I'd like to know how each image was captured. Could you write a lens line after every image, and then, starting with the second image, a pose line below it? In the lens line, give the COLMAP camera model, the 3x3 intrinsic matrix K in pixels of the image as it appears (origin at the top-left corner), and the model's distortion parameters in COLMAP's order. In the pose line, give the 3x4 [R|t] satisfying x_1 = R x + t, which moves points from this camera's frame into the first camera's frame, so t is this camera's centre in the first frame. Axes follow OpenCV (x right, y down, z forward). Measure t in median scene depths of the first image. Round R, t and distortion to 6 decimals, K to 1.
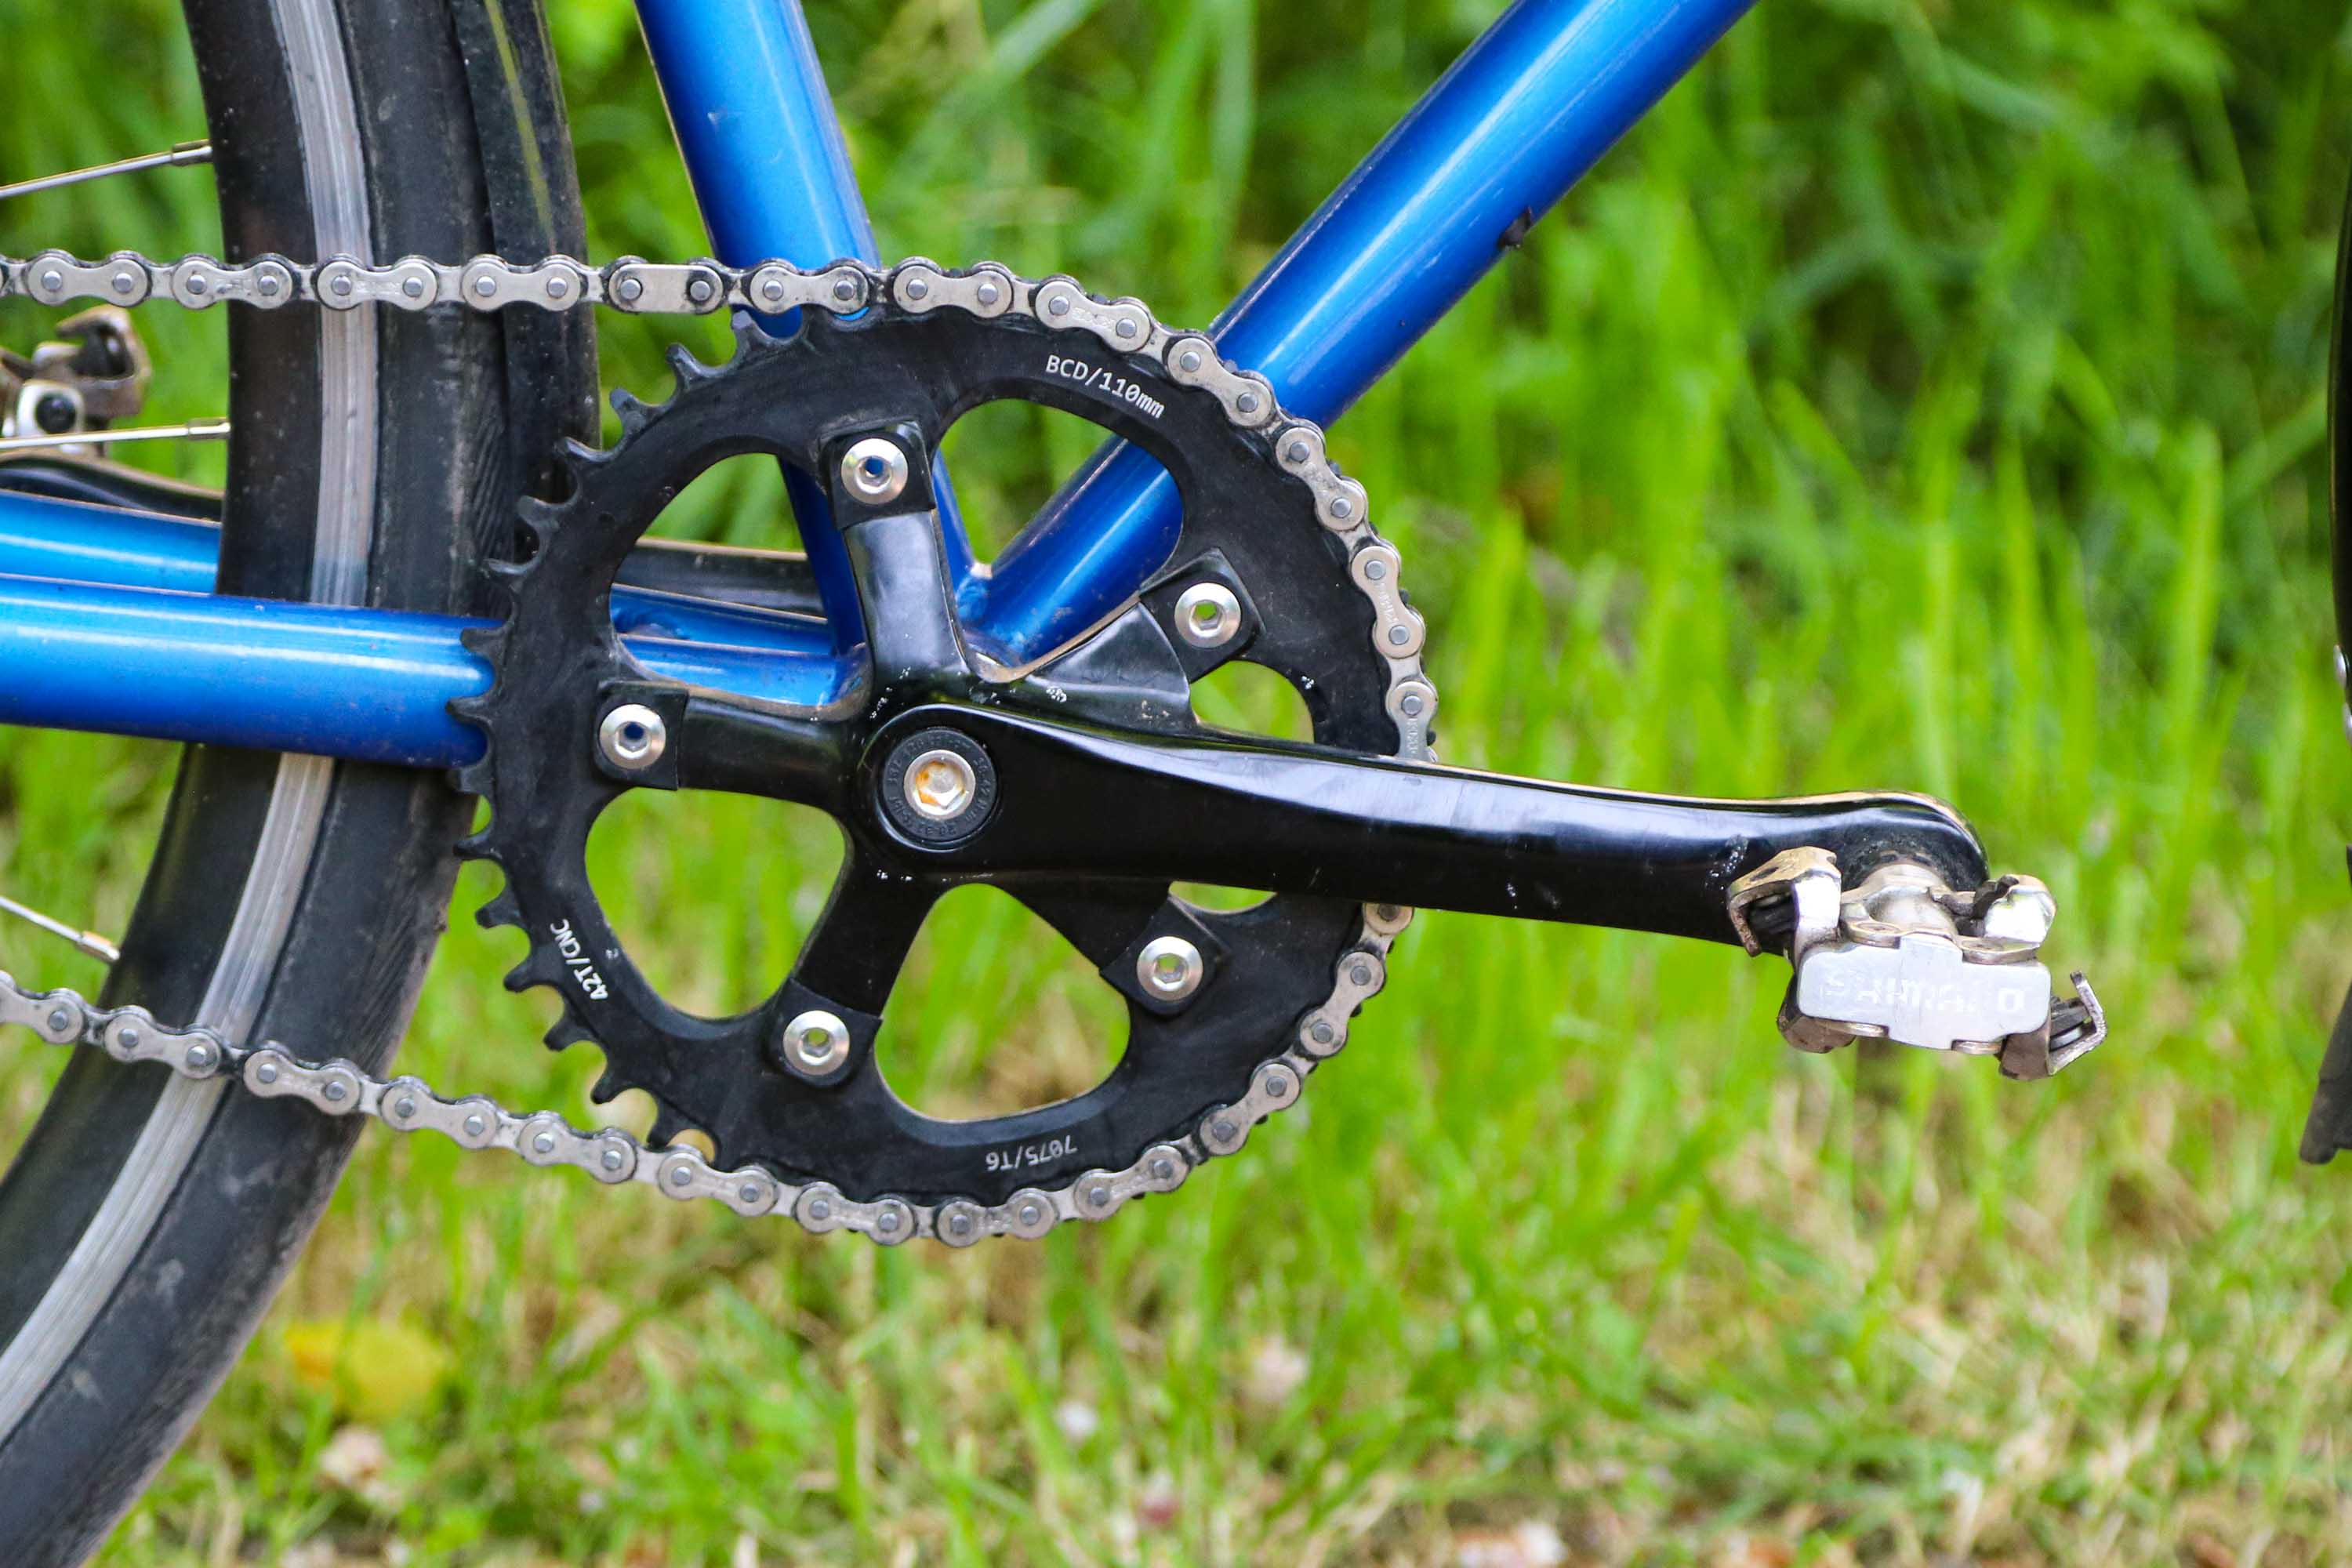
lens RADIAL K [[12080.2, 0, 1174.5], [0, 12080.2, 789.5], [0, 0, 1]] dist [0.469965, 0.000000]
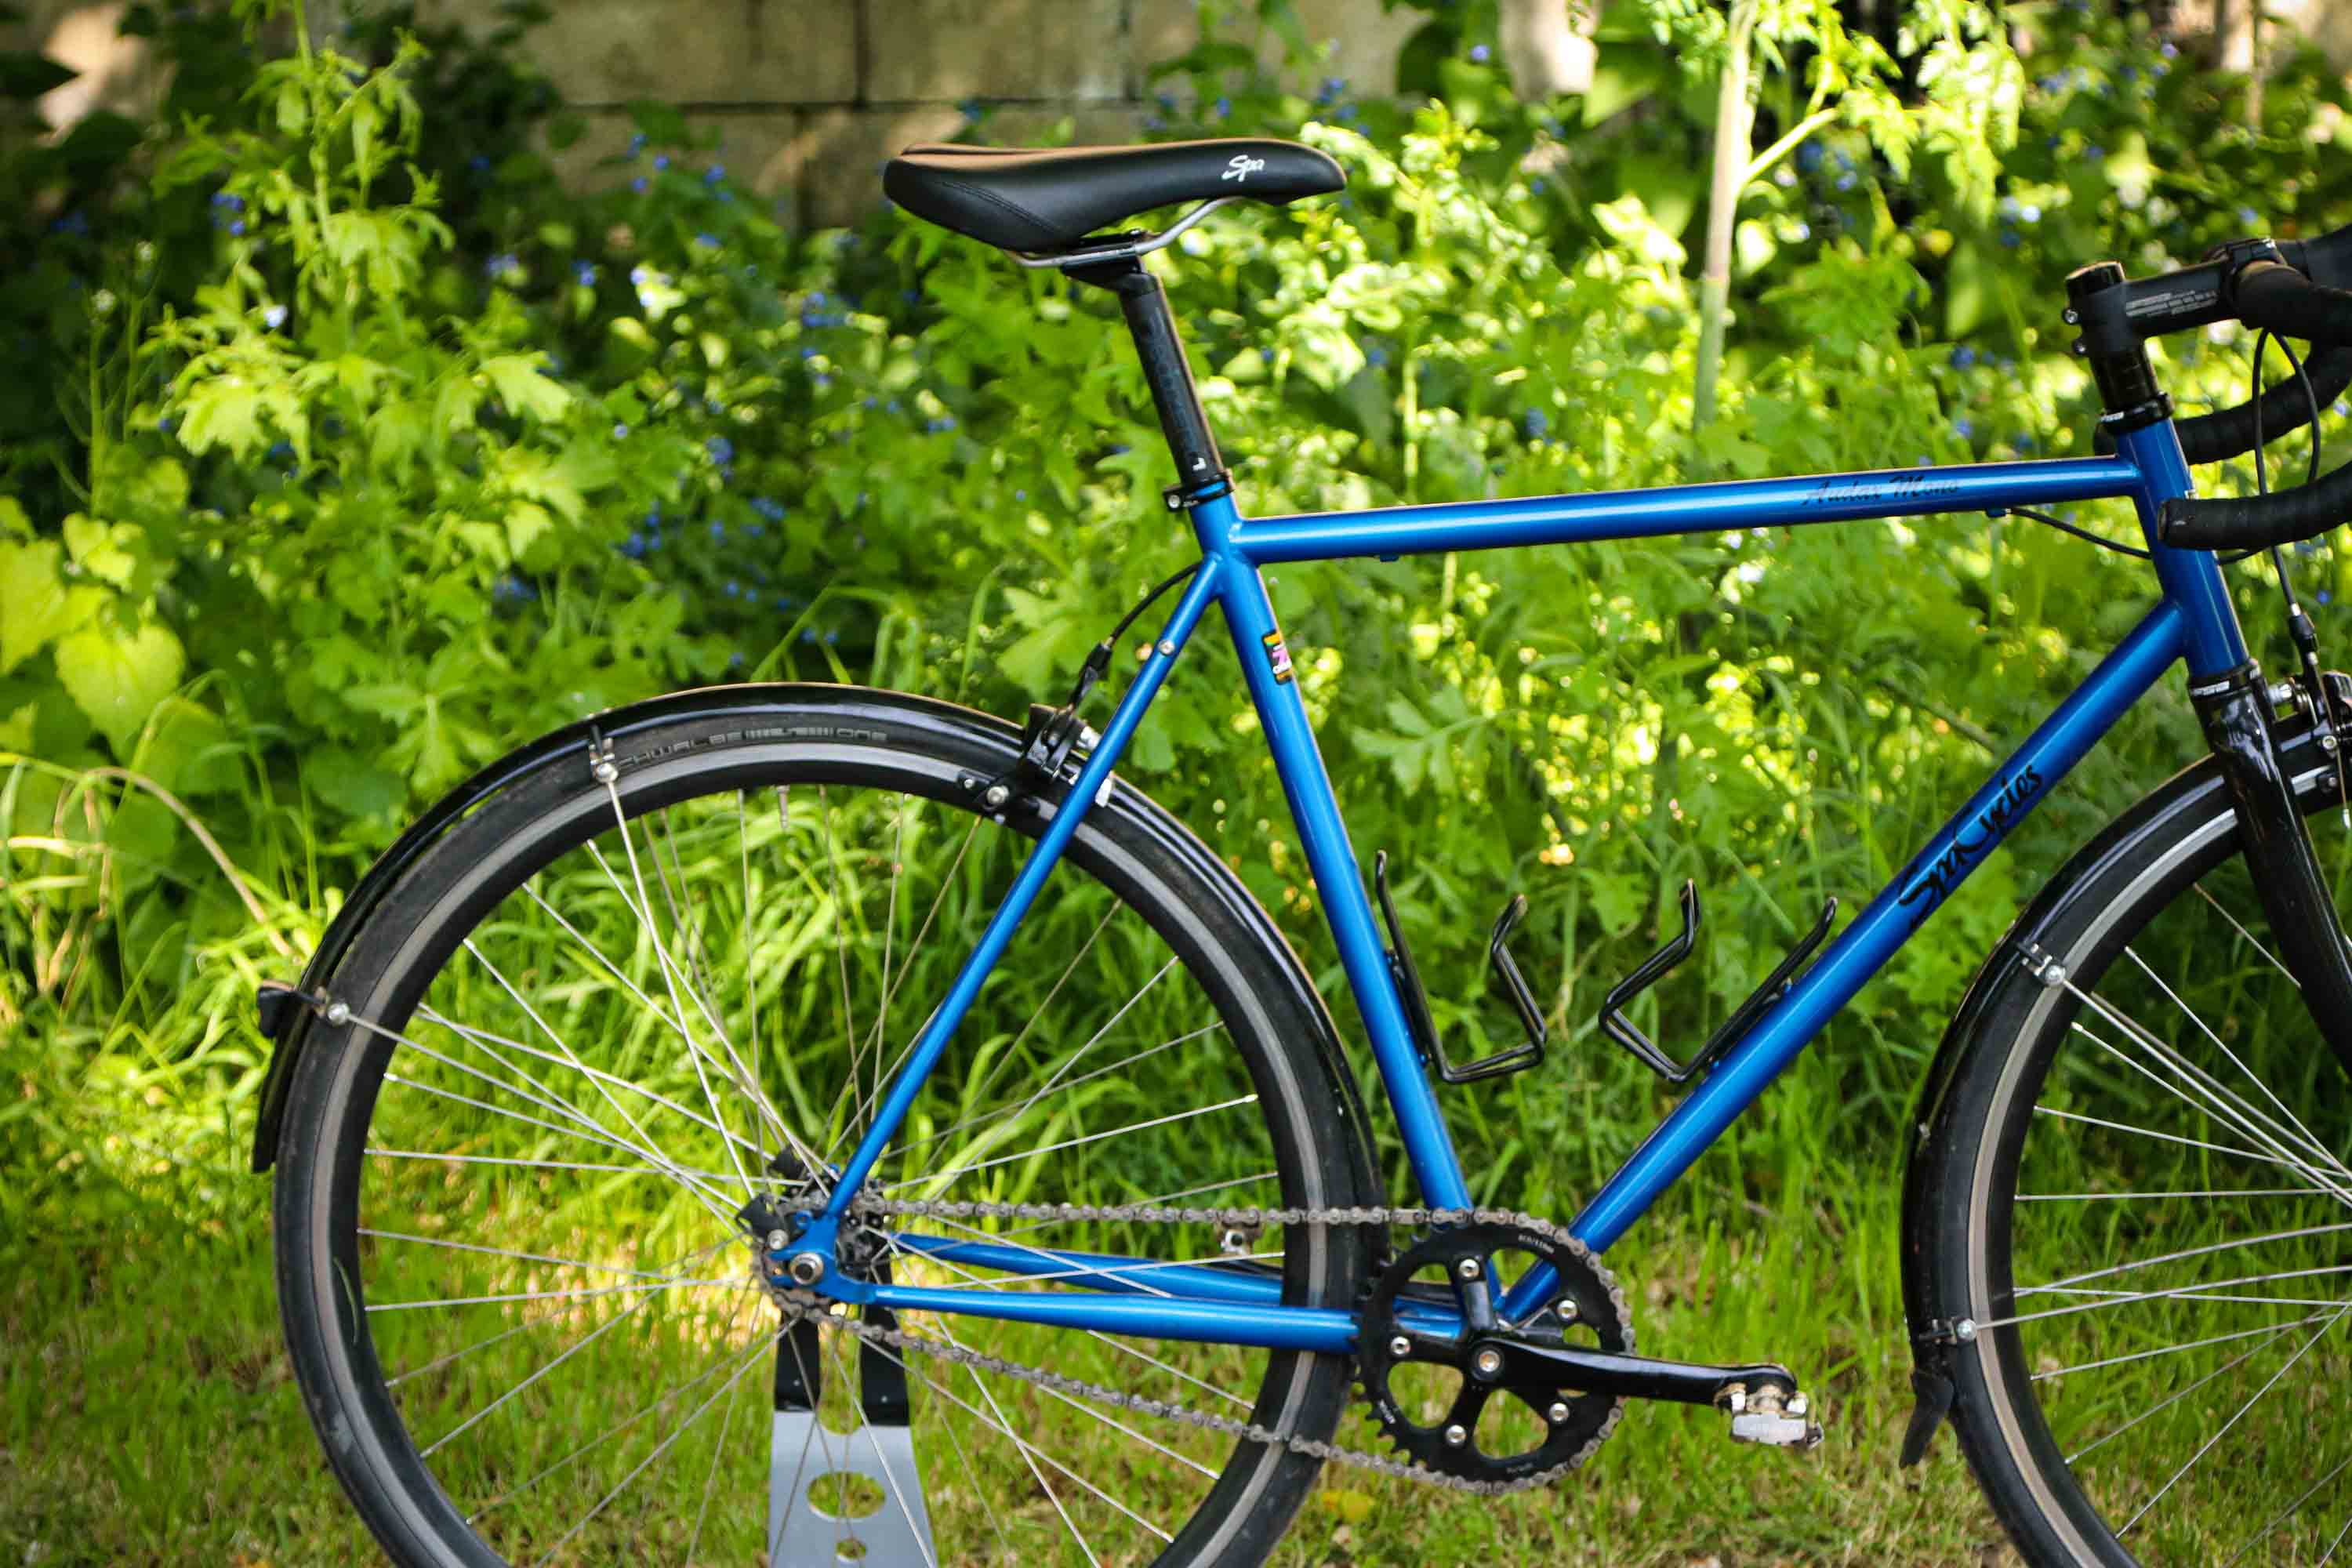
lens RADIAL K [[7265.7, 0, 1182.0], [0, 7265.7, 780.5], [0, 0, 1]] dist [0.189209, 0.000000]
pose [[0.991966, -0.014165, -0.125712, 0.154700], [0.013294, 0.999881, -0.007769, -0.149092], [0.125807, 0.006036, 0.992036, -1.050449]]
